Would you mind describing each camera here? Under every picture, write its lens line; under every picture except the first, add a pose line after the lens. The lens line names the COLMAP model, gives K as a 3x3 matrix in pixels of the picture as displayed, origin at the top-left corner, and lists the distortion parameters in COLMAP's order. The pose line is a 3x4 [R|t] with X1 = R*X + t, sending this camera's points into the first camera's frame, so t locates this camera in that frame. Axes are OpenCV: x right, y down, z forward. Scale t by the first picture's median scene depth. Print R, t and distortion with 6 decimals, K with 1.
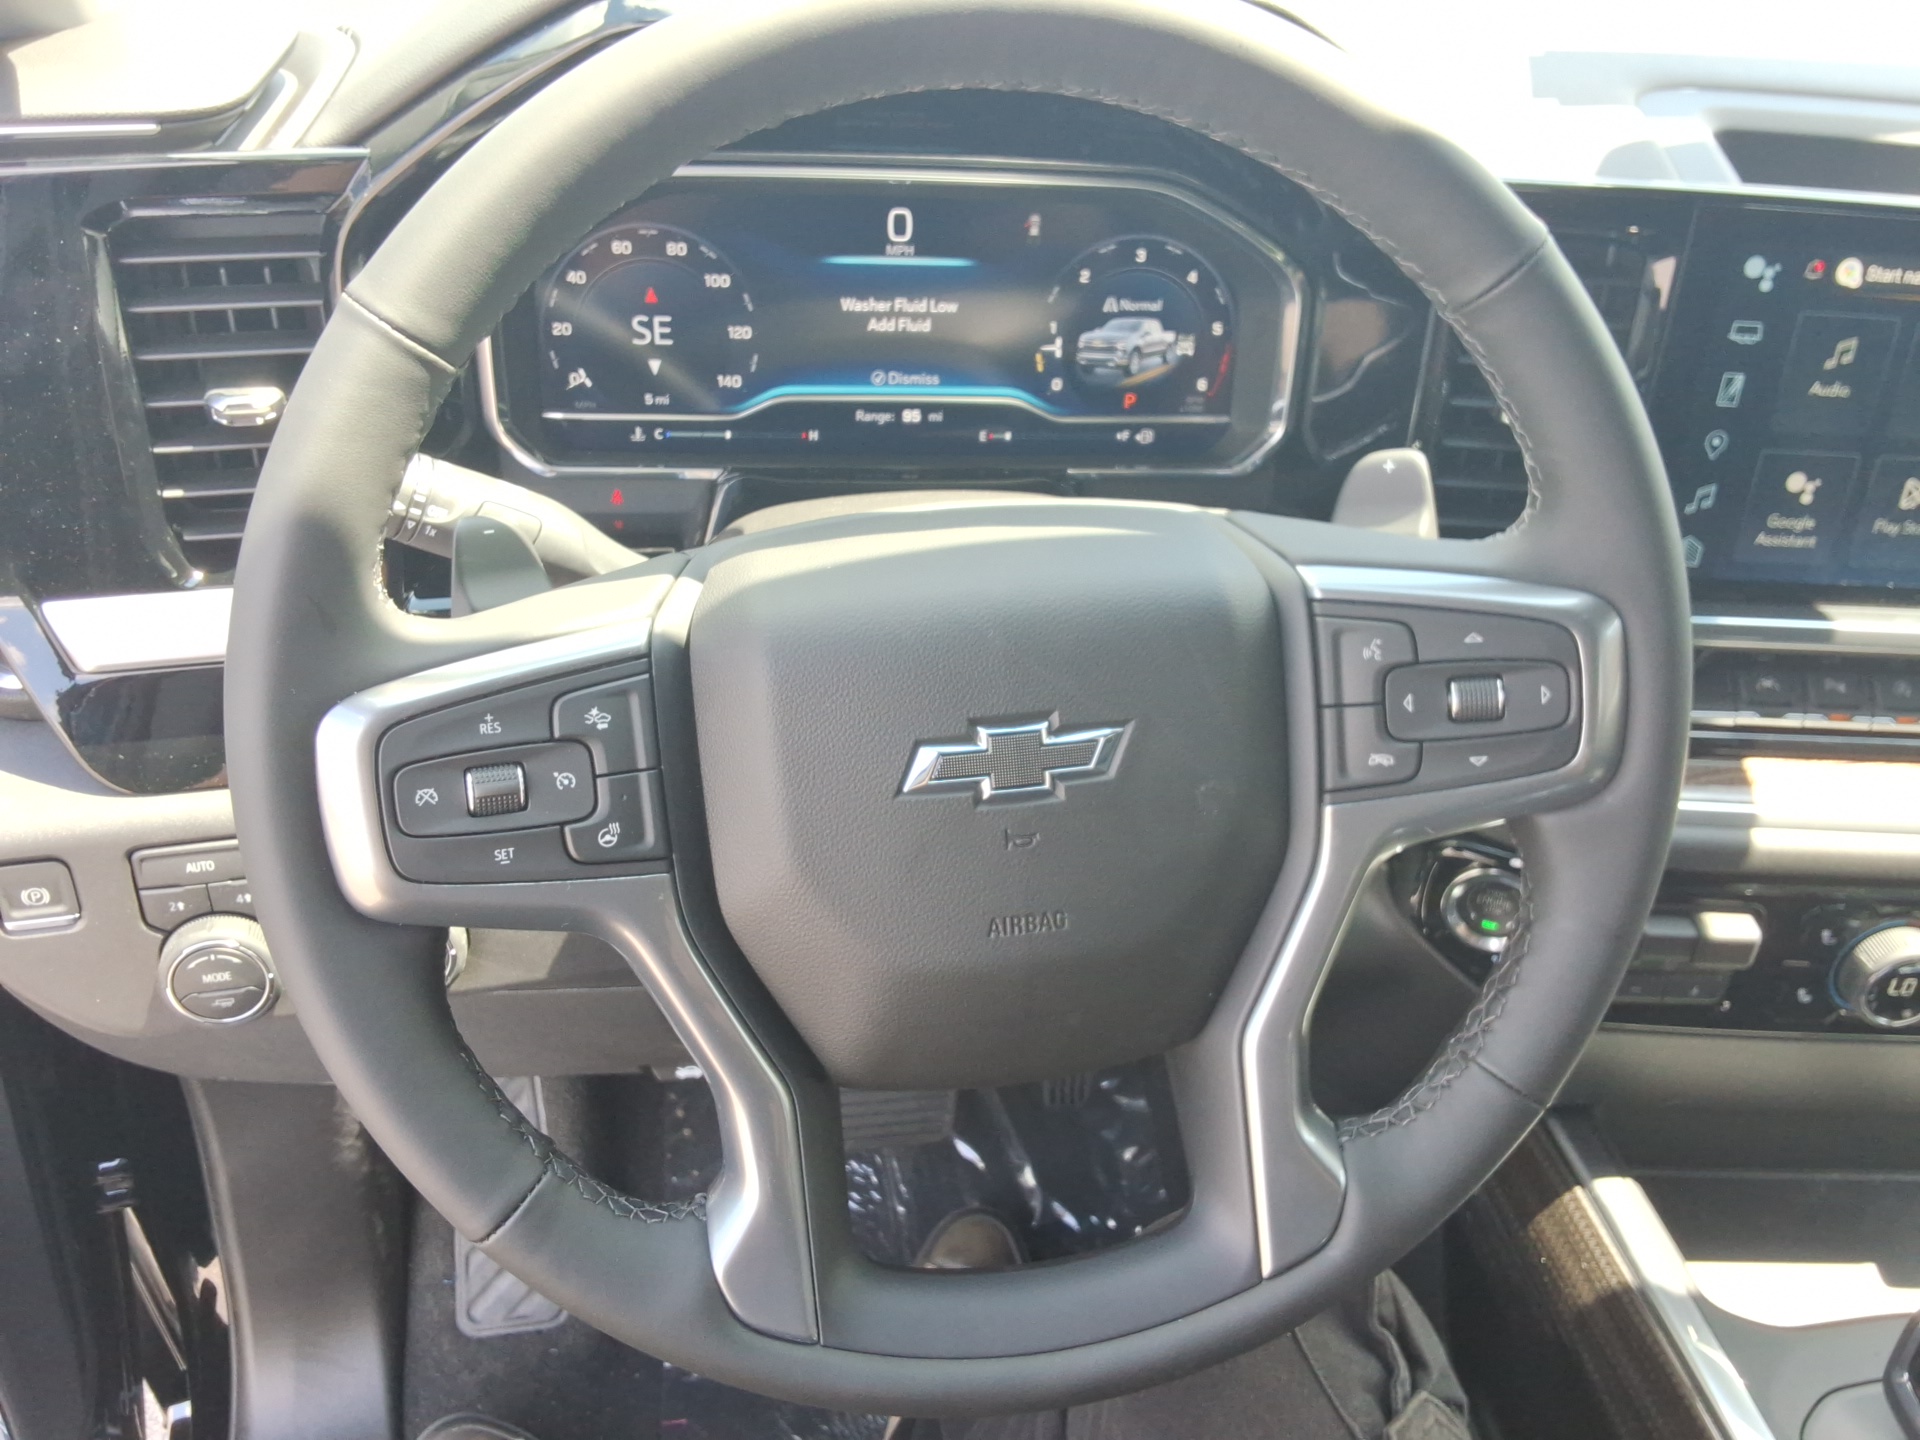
lens RADIAL K [[1460.6, 0, 973.5], [0, 1460.6, 736.5], [0, 0, 1]] dist [0.060424, -0.094561]
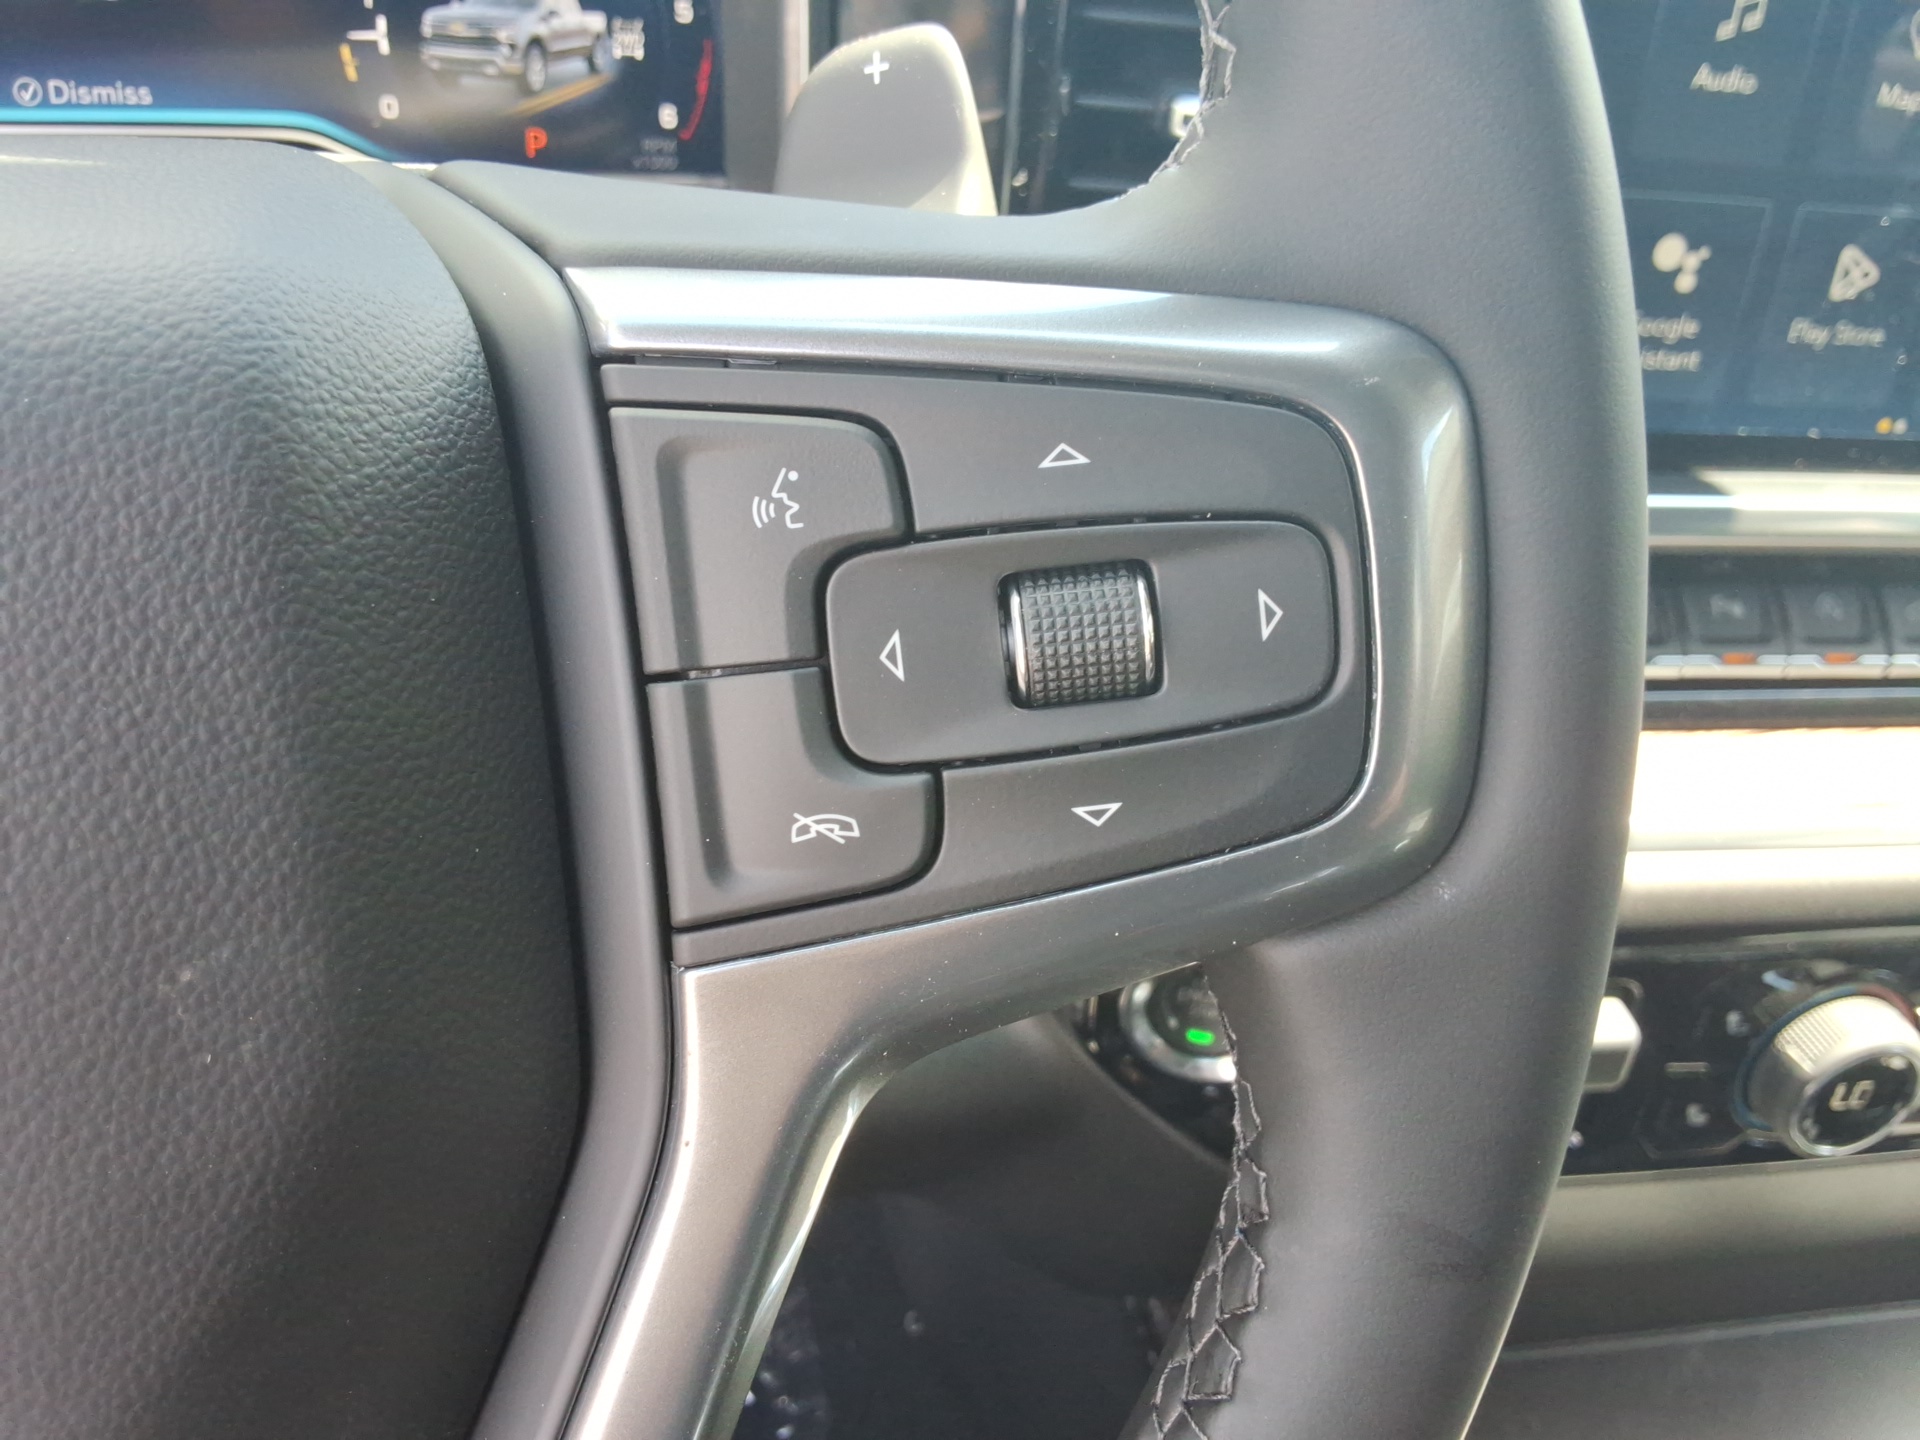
lens RADIAL K [[1548.6, 0, 946.5], [0, 1548.6, 769.3], [0, 0, 1]] dist [0.103219, -0.162483]
pose [[0.985304, -0.057082, 0.160991, 0.190030], [0.052807, 0.998132, 0.030716, -0.005382], [-0.162443, -0.021763, 0.986478, 0.489432]]
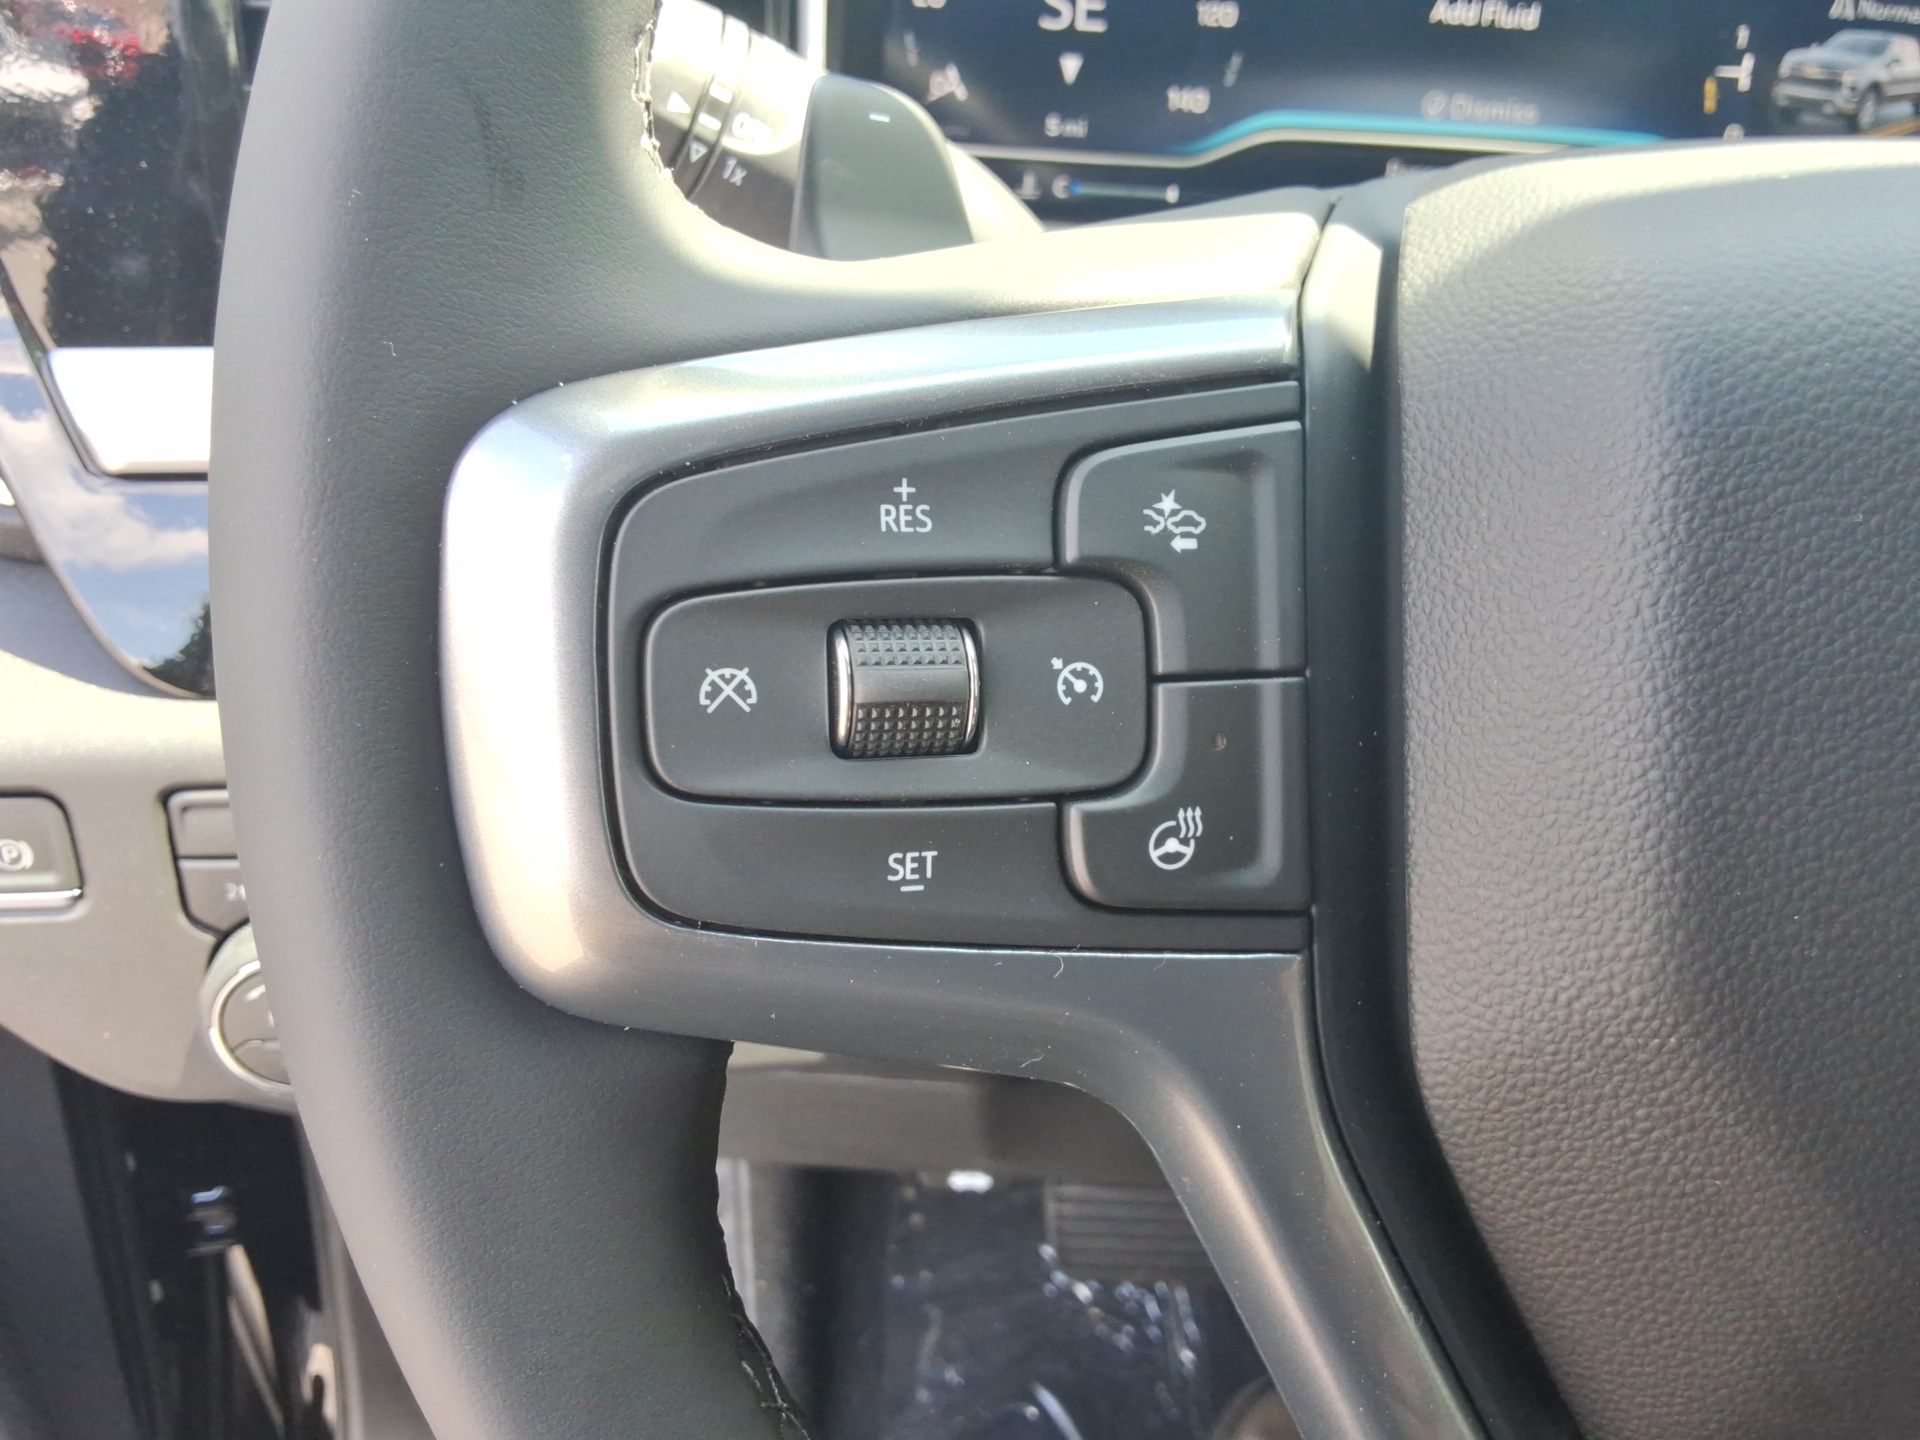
lens RADIAL K [[1548.6, 0, 989.1], [0, 1548.6, 752.4], [0, 0, 1]] dist [0.103219, -0.162483]
pose [[0.988844, 0.080864, -0.125097, -0.173606], [-0.080878, 0.996712, 0.004980, 0.033060], [0.125088, 0.005193, 0.992132, 0.421603]]
